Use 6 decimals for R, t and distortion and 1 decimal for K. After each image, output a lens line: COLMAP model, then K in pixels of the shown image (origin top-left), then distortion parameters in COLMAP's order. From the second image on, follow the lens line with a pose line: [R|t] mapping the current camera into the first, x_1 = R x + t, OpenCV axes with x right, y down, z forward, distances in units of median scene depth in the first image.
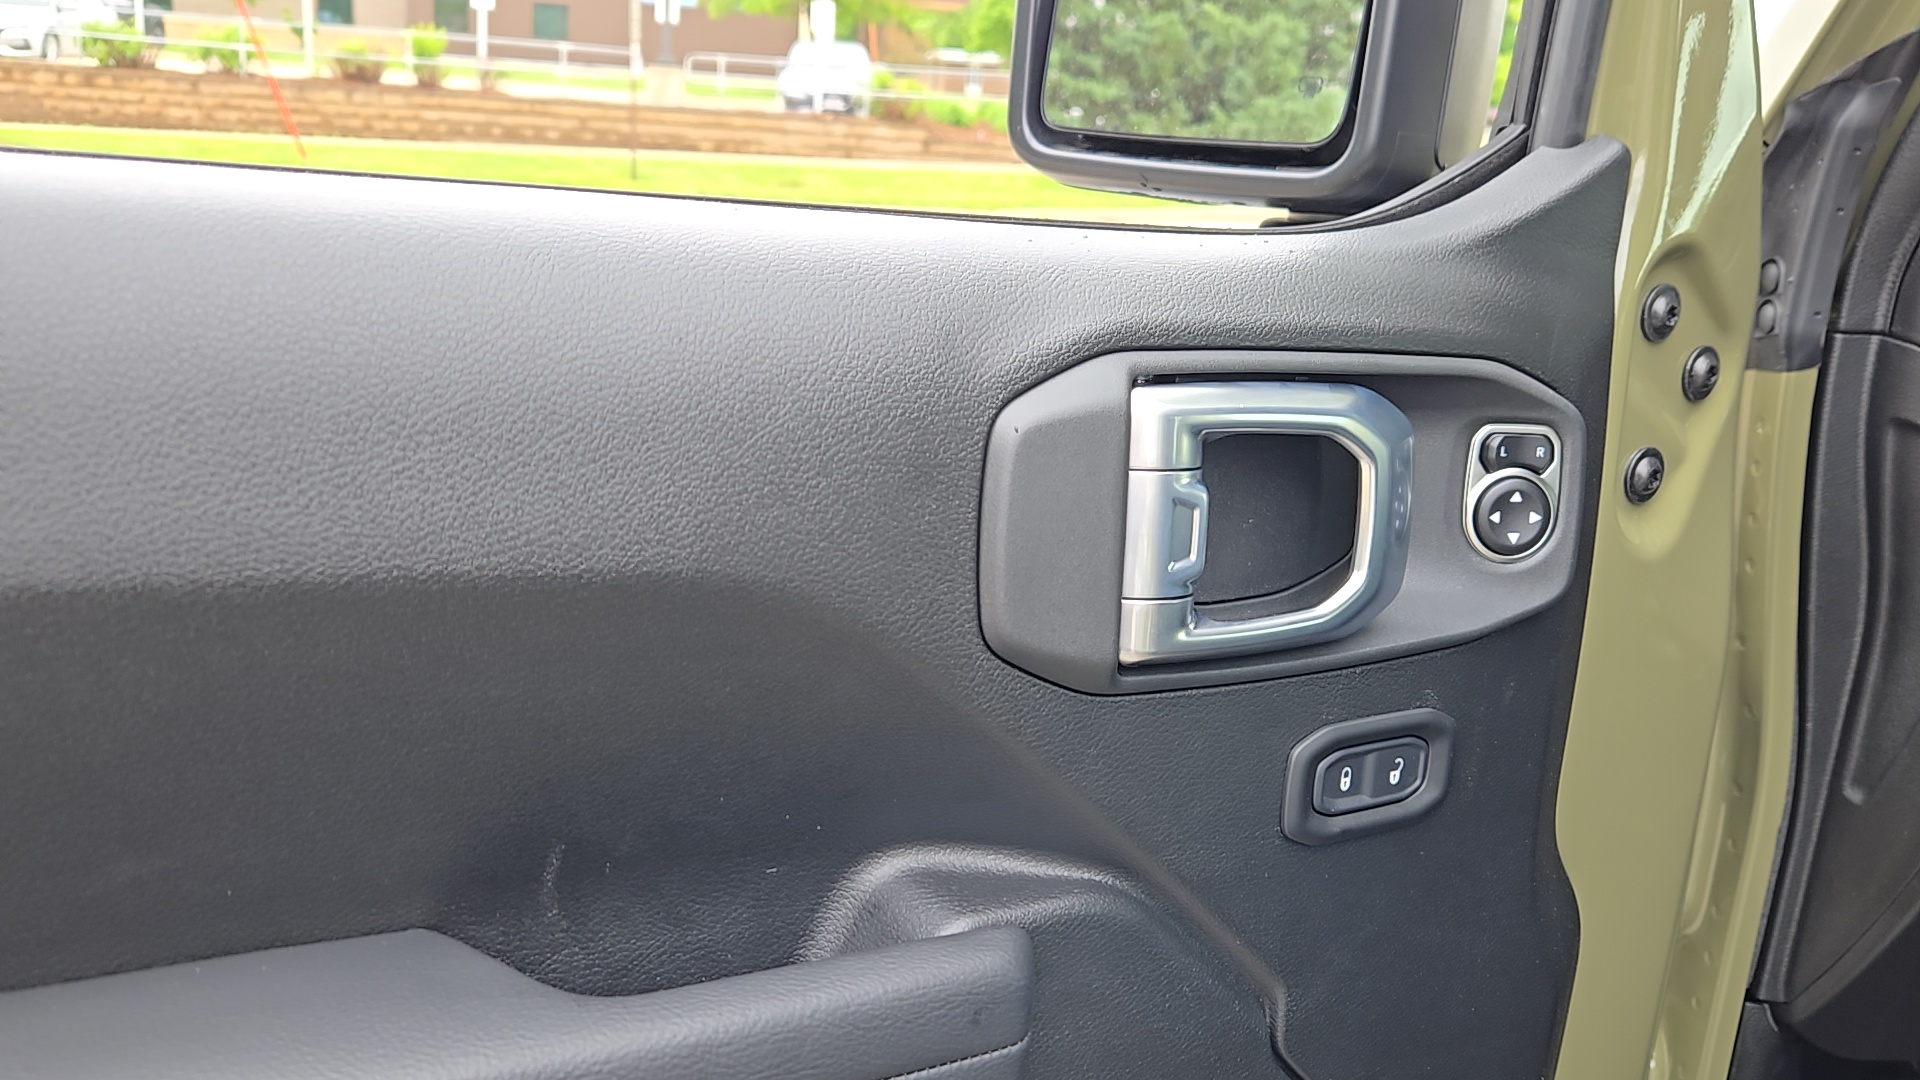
lens RADIAL K [[1605.7, 0, 963.4], [0, 1605.7, 538.1], [0, 0, 1]] dist [0.010242, -0.006295]
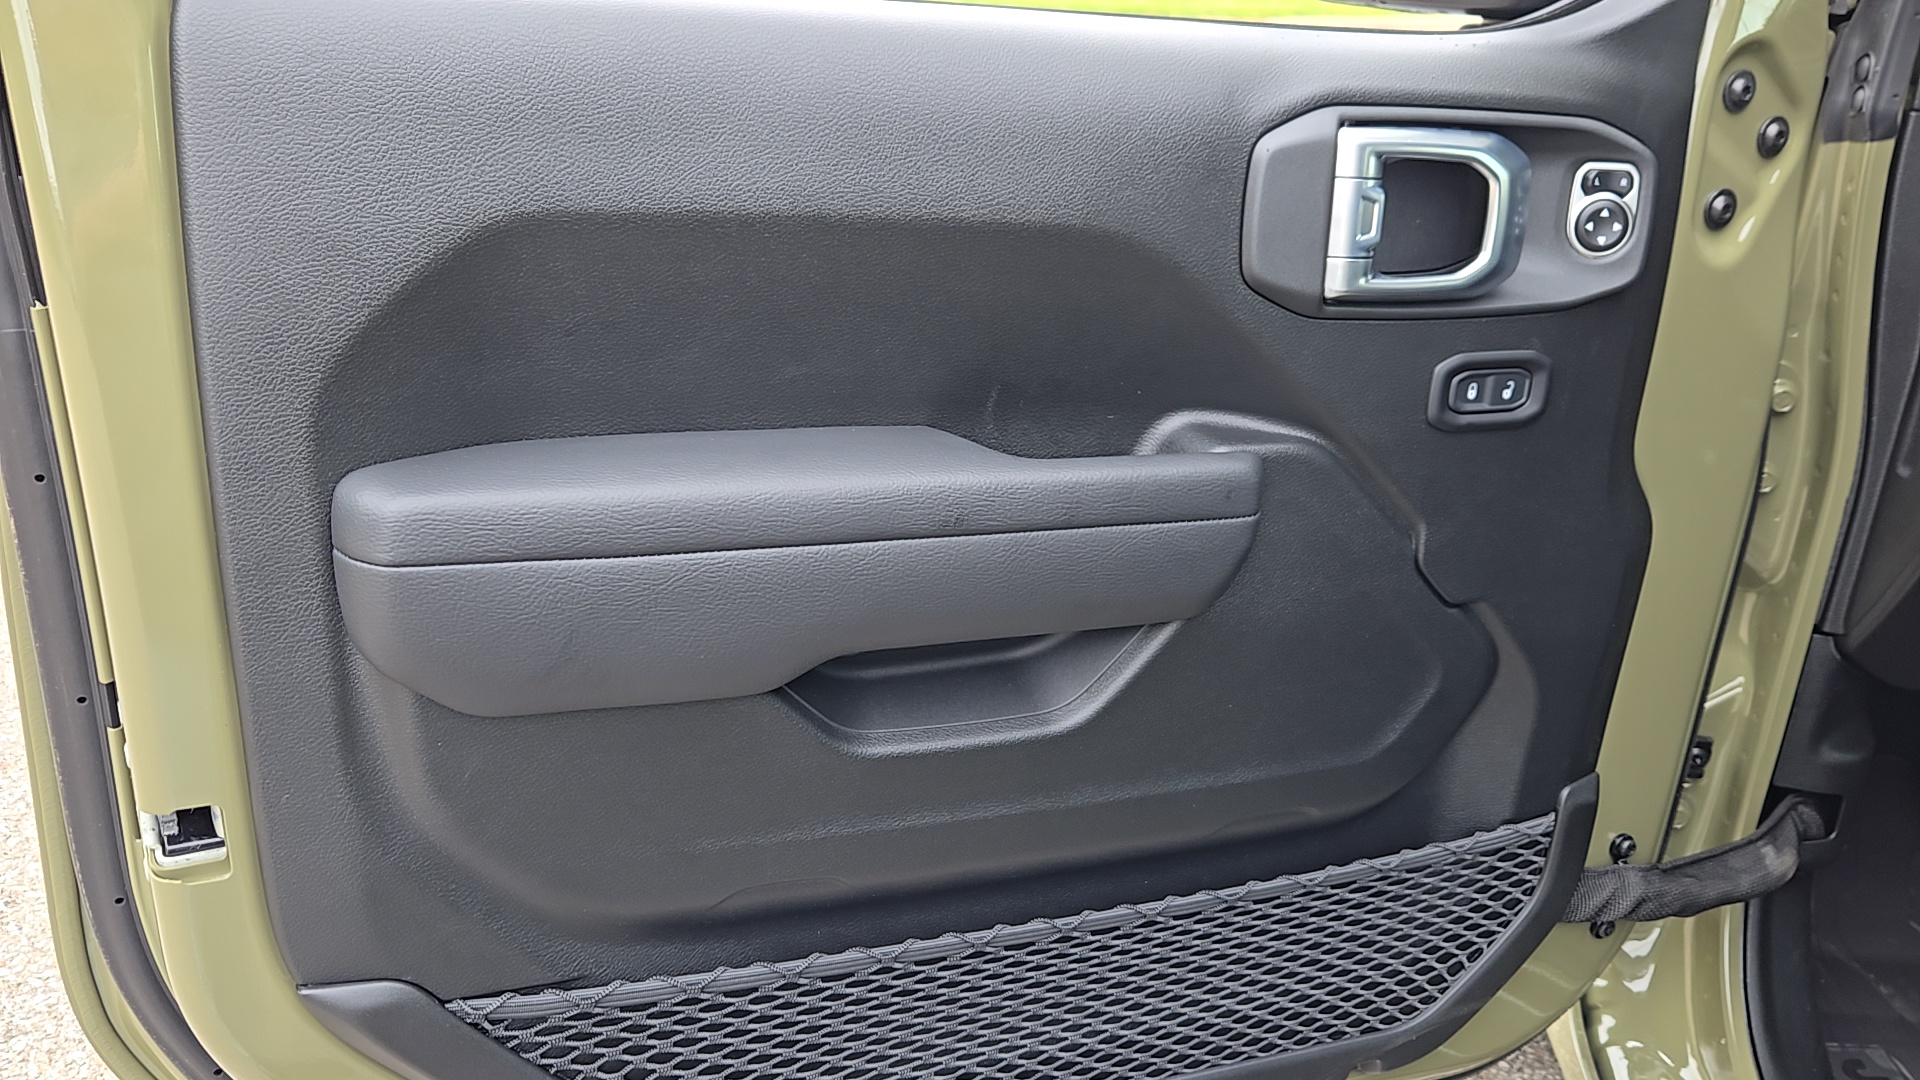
lens RADIAL K [[1605.7, 0, 973.7], [0, 1605.7, 534.5], [0, 0, 1]] dist [0.010242, -0.006295]
pose [[0.988520, 0.042196, -0.145076, -0.008615], [-0.026144, 0.993496, 0.110824, 0.122729], [0.148809, -0.105758, 0.983194, -0.601302]]
